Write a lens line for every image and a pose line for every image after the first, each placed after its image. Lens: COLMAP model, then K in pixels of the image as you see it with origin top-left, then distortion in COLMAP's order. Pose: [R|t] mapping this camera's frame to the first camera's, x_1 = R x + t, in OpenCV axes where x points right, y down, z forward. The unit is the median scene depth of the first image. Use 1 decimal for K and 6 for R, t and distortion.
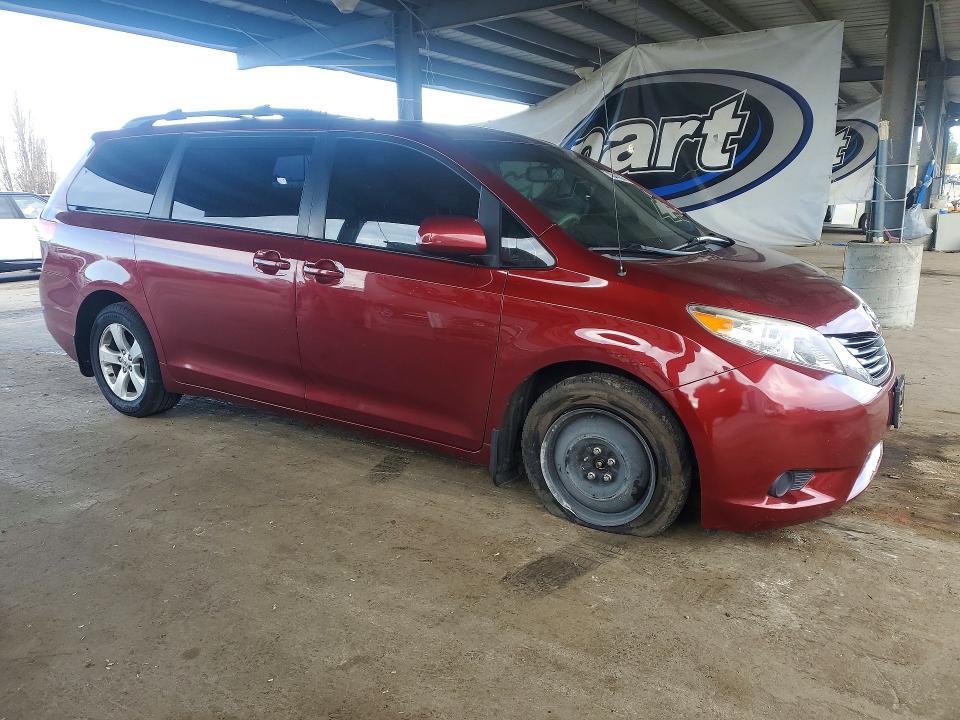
lens RADIAL K [[758.2, 0, 479.6], [0, 758.2, 358.9], [0, 0, 1]] dist [0.006308, 0.000169]
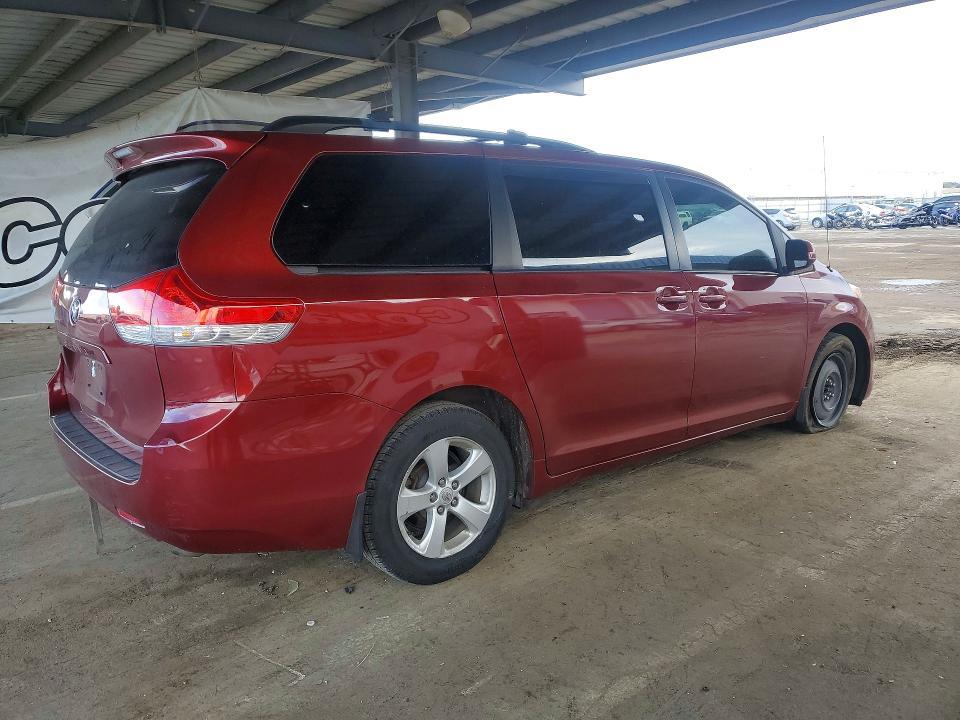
lens RADIAL K [[758.2, 0, 479.8], [0, 758.2, 361.3], [0, 0, 1]] dist [0.006308, 0.000169]
pose [[0.317409, -0.165529, 0.933730, -1.219639], [0.234907, 0.967683, 0.091694, -0.186866], [-0.918733, 0.190235, 0.346035, 0.854684]]
